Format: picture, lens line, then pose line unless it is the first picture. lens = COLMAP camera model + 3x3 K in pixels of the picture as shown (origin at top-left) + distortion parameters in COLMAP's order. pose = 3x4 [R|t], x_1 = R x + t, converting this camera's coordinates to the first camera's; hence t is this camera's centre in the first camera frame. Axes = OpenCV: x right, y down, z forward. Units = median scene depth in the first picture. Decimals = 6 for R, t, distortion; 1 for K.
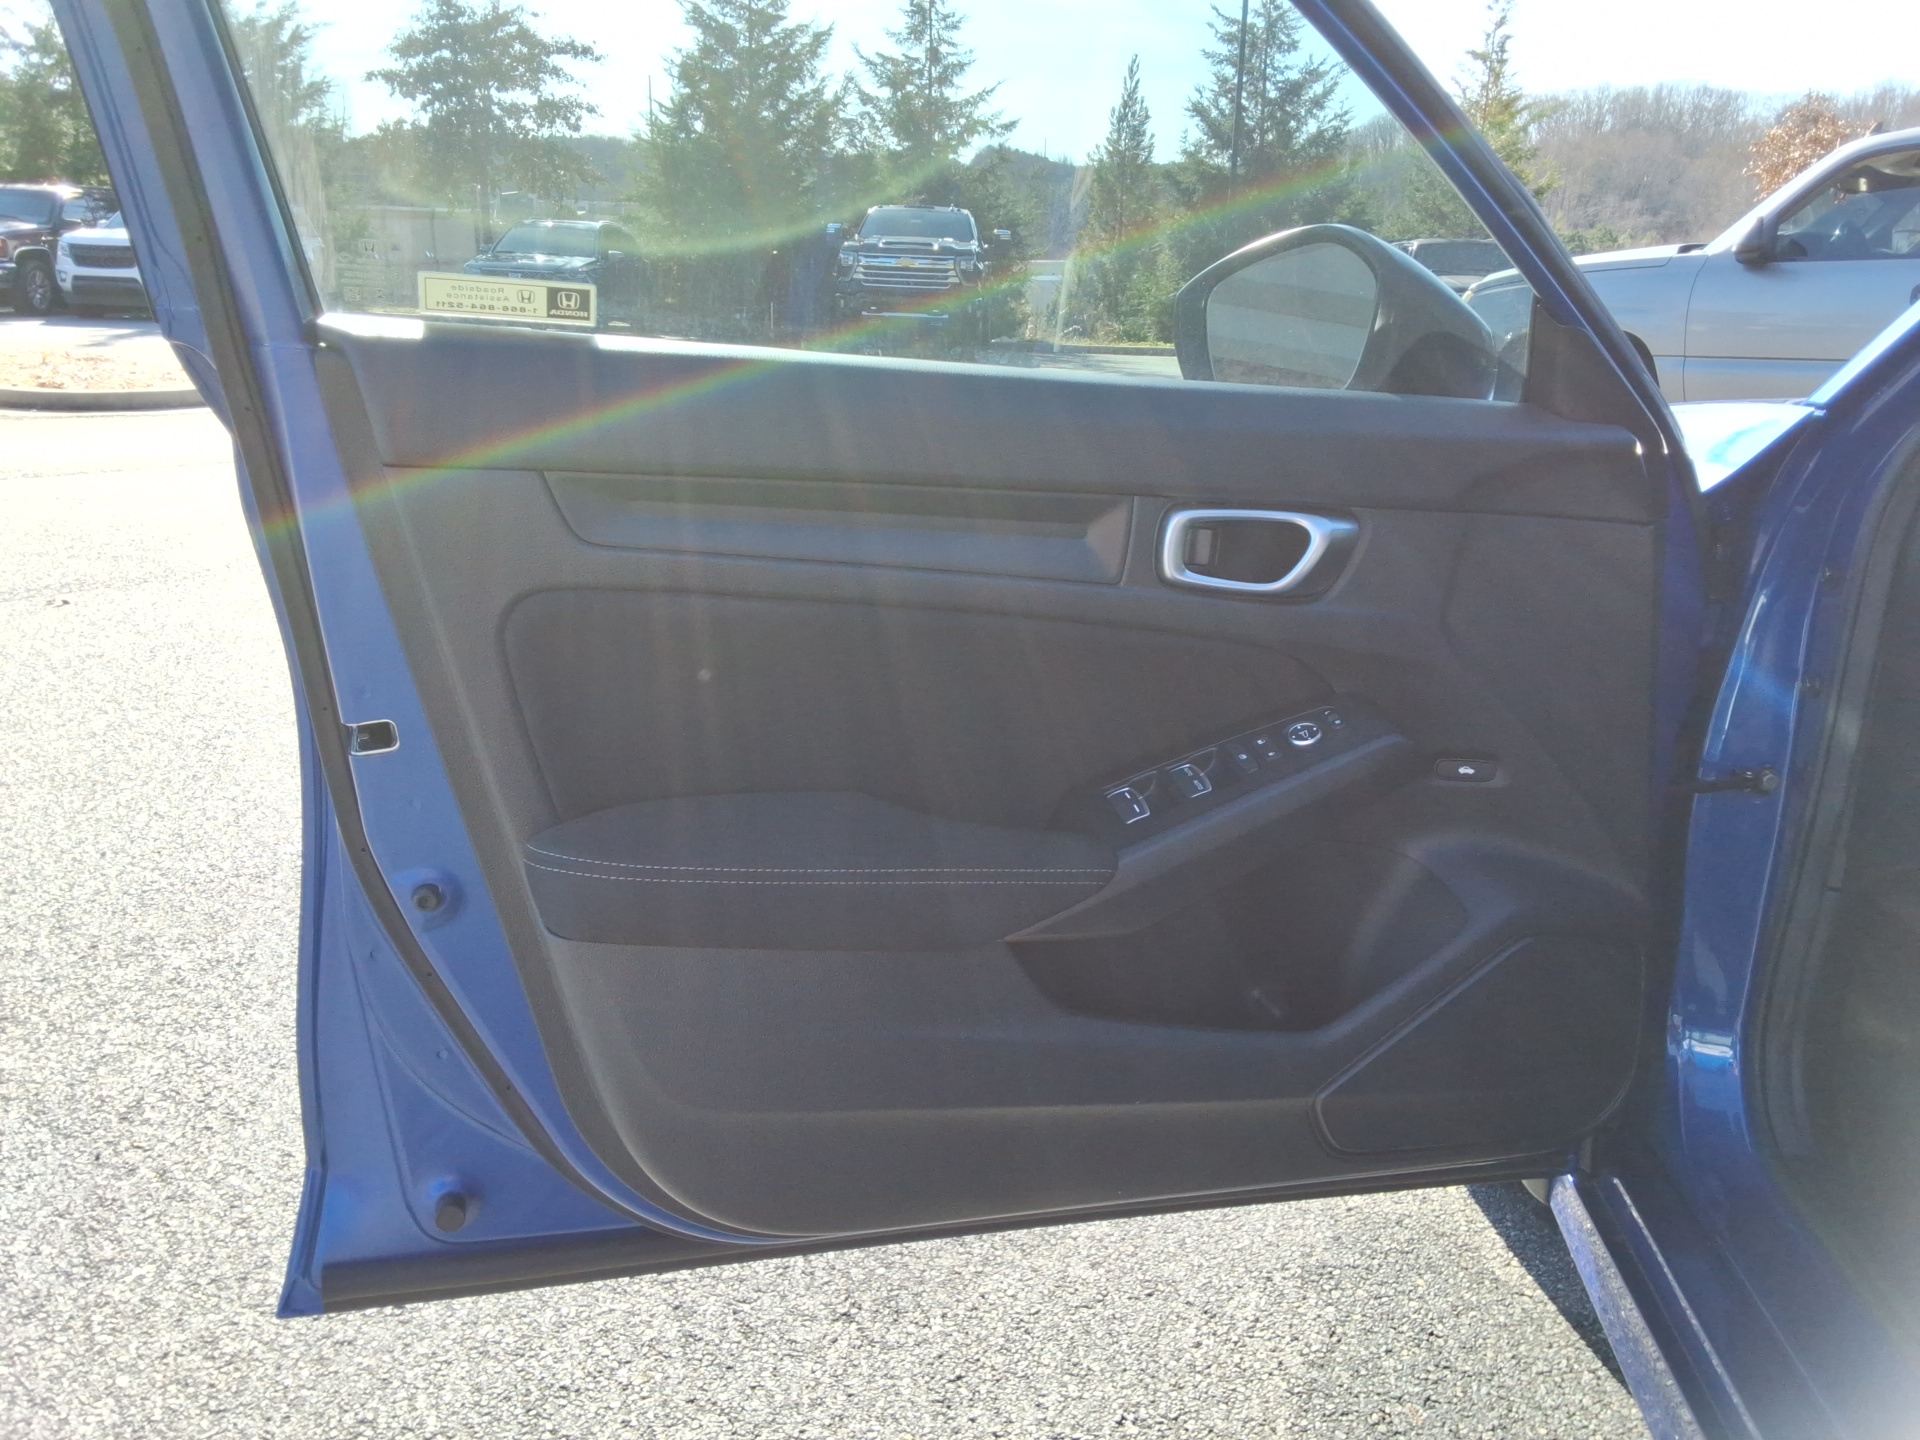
lens RADIAL K [[1536.9, 0, 963.7], [0, 1536.9, 706.5], [0, 0, 1]] dist [0.086439, -0.131258]
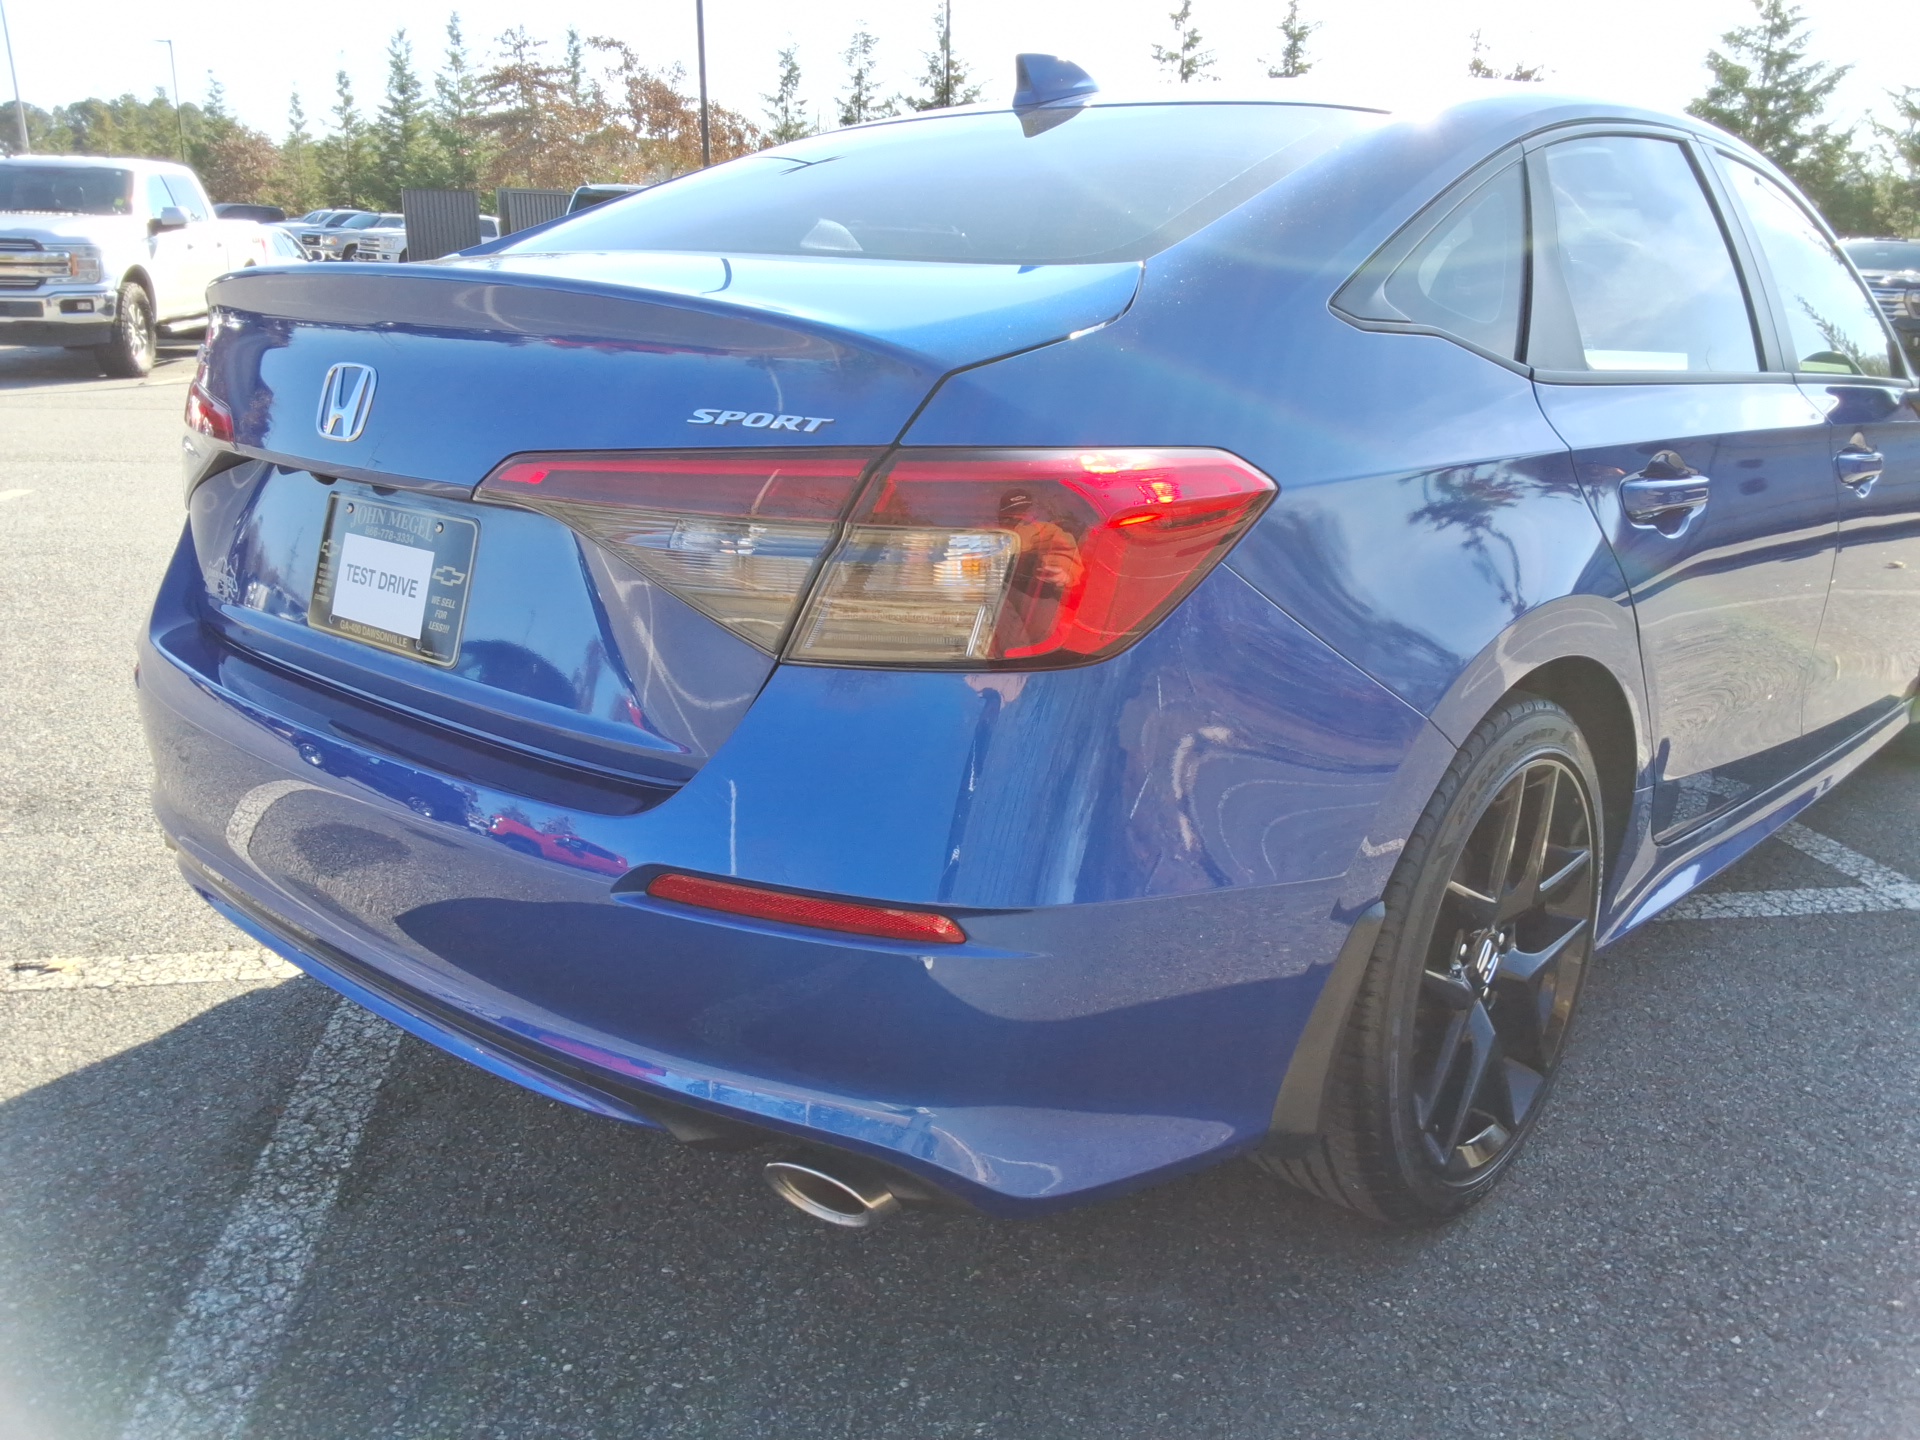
lens RADIAL K [[1536.9, 0, 974.9], [0, 1536.9, 710.8], [0, 0, 1]] dist [0.086439, -0.131258]
pose [[0.806238, 0.160079, -0.569521, 0.092957], [-0.168916, 0.984909, 0.037712, 0.028641], [0.566963, 0.065796, 0.821111, -0.105375]]
